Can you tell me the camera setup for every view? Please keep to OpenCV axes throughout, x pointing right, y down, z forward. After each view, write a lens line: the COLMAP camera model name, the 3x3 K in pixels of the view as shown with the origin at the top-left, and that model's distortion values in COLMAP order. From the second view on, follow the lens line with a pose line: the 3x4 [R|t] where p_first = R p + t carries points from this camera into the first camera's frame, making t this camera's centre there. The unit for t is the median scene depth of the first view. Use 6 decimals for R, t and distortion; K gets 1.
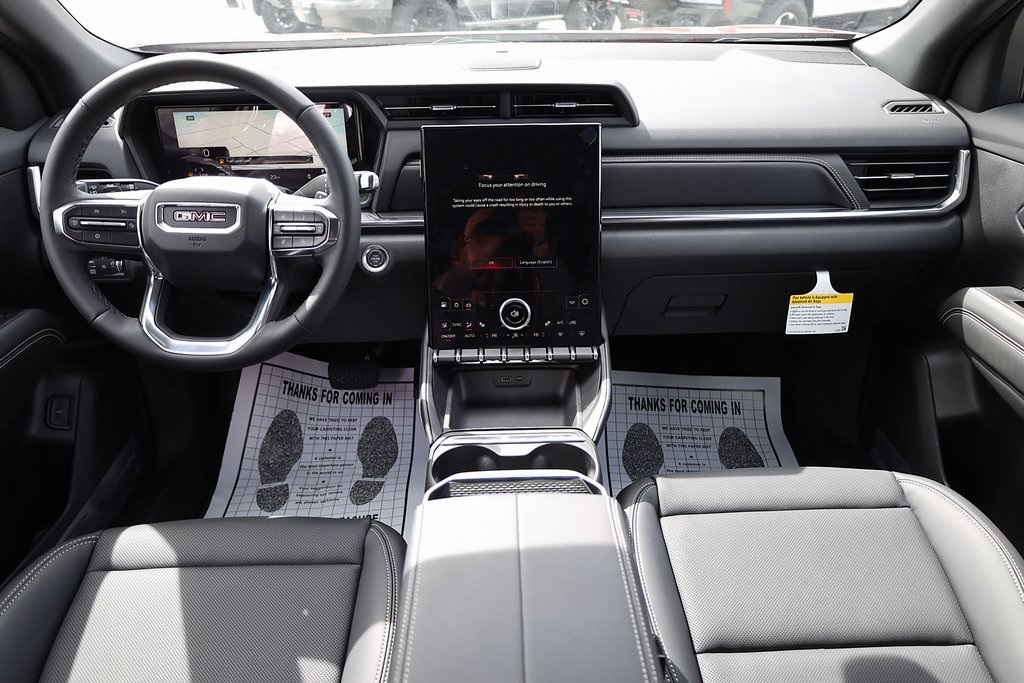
lens RADIAL K [[695.2, 0, 512.0], [0, 695.2, 341.5], [0, 0, 1]] dist [-0.024239, 0.005181]
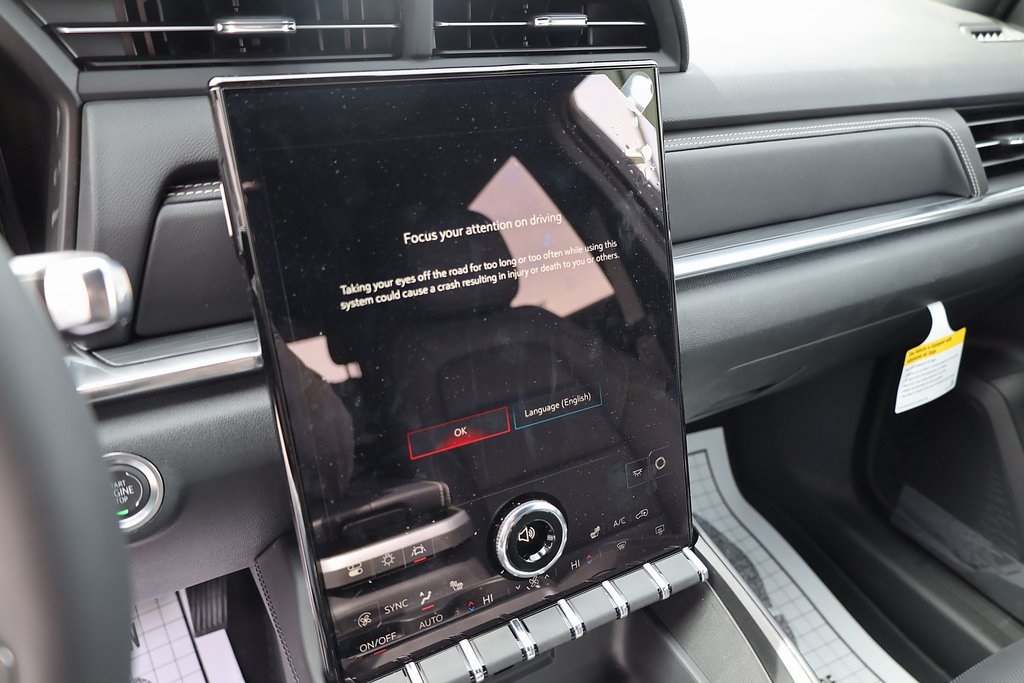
lens RADIAL K [[714.9, 0, 522.9], [0, 714.9, 342.7], [0, 0, 1]] dist [-0.007294, -0.003193]
pose [[0.894159, -0.182301, 0.408957, -0.150908], [0.180640, 0.982606, 0.043059, -0.171209], [-0.409693, 0.035372, 0.911537, 0.614749]]
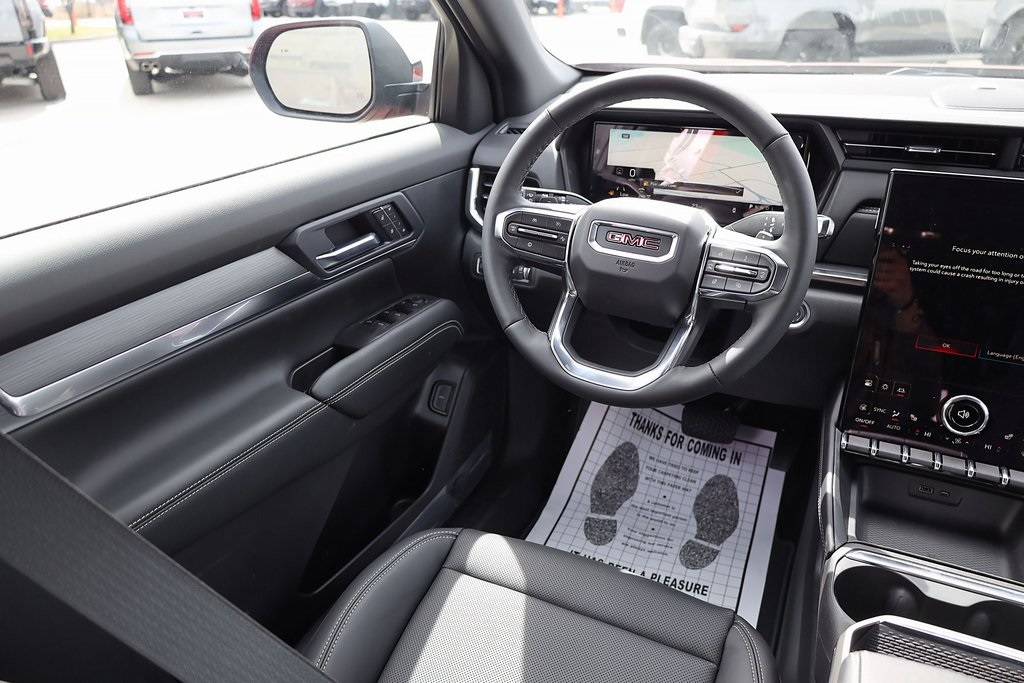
lens RADIAL K [[698.2, 0, 512.0], [0, 698.2, 341.5], [0, 0, 1]] dist [-0.009980, -0.002684]
pose [[0.883282, 0.201786, -0.423196, -0.131704], [-0.218871, 0.975718, 0.008414, -0.015279], [0.414617, 0.085193, 0.905999, 0.069420]]
